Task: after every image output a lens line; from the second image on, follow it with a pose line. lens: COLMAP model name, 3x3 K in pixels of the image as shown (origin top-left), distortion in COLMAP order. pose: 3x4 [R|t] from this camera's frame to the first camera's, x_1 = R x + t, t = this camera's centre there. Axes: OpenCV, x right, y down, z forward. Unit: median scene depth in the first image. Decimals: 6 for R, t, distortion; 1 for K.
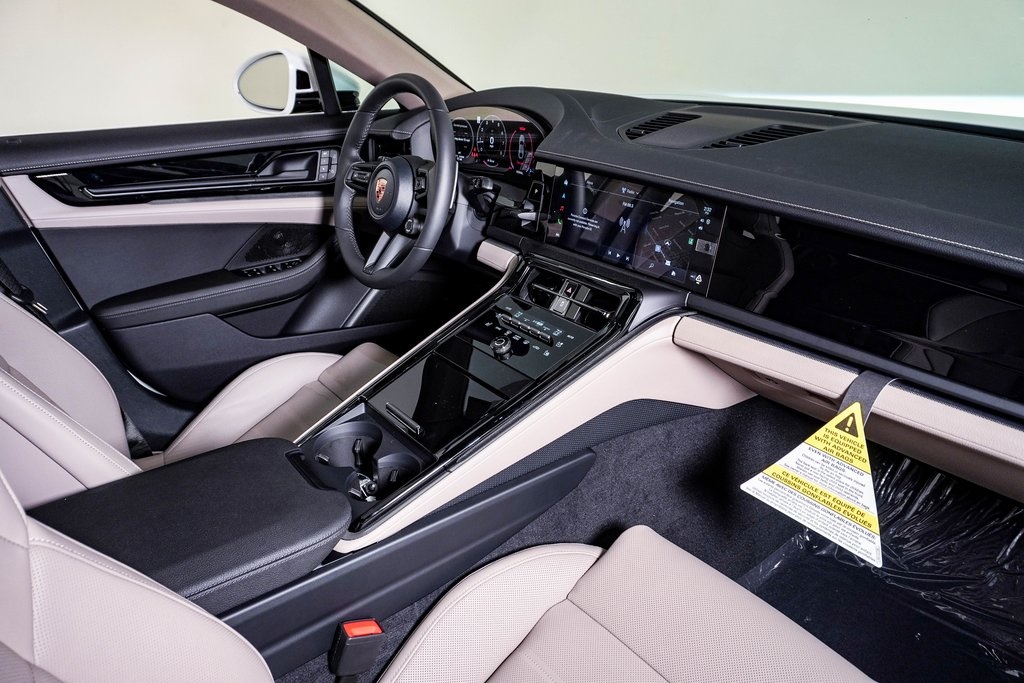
lens RADIAL K [[738.7, 0, 512.0], [0, 738.7, 341.5], [0, 0, 1]] dist [-0.091975, 0.000008]
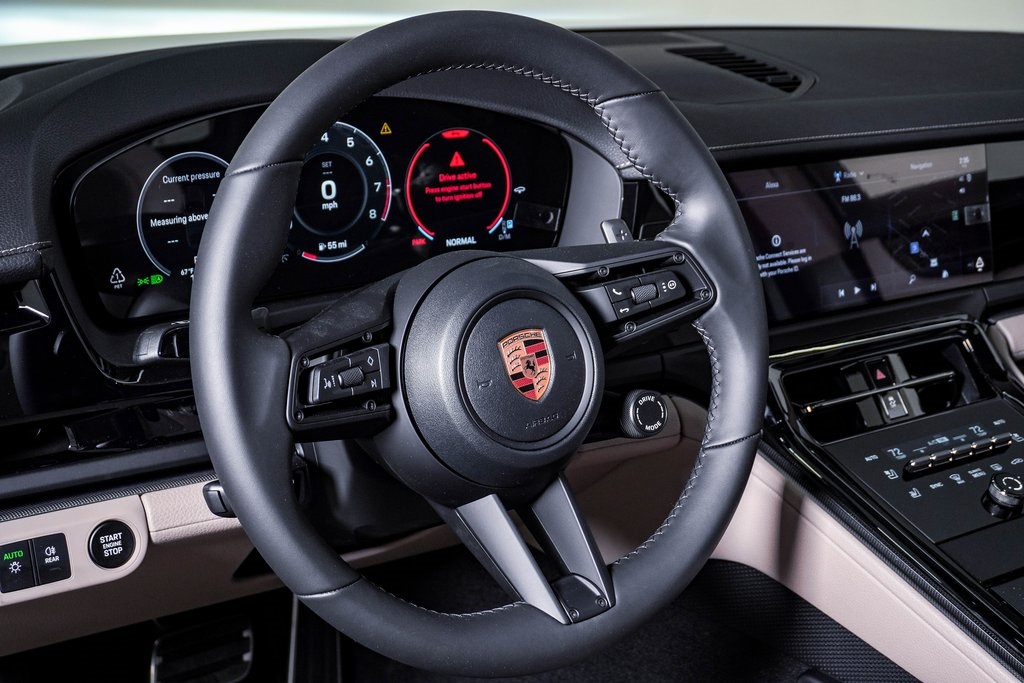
lens RADIAL K [[1458.6, 0, 512.0], [0, 1458.6, 341.5], [0, 0, 1]] dist [-0.023234, 0.040262]
pose [[0.066266, -0.270240, 0.960510, -1.013428], [0.390766, 0.892764, 0.224220, -0.463736], [-0.918102, 0.360477, 0.164760, 1.153194]]
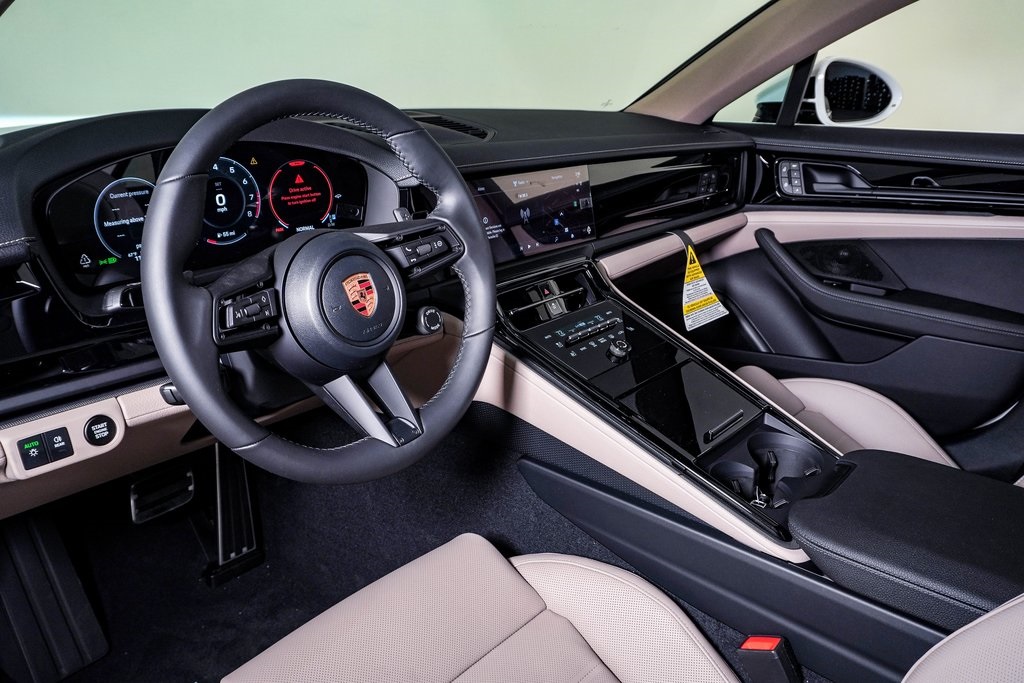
lens RADIAL K [[760.8, 0, 512.0], [0, 760.8, 341.5], [0, 0, 1]] dist [-0.063351, 0.052888]
pose [[-0.198892, -0.325227, 0.924483, -0.923460], [0.382459, 0.842771, 0.378763, -0.442133], [-0.902312, 0.428910, -0.043234, 1.207151]]
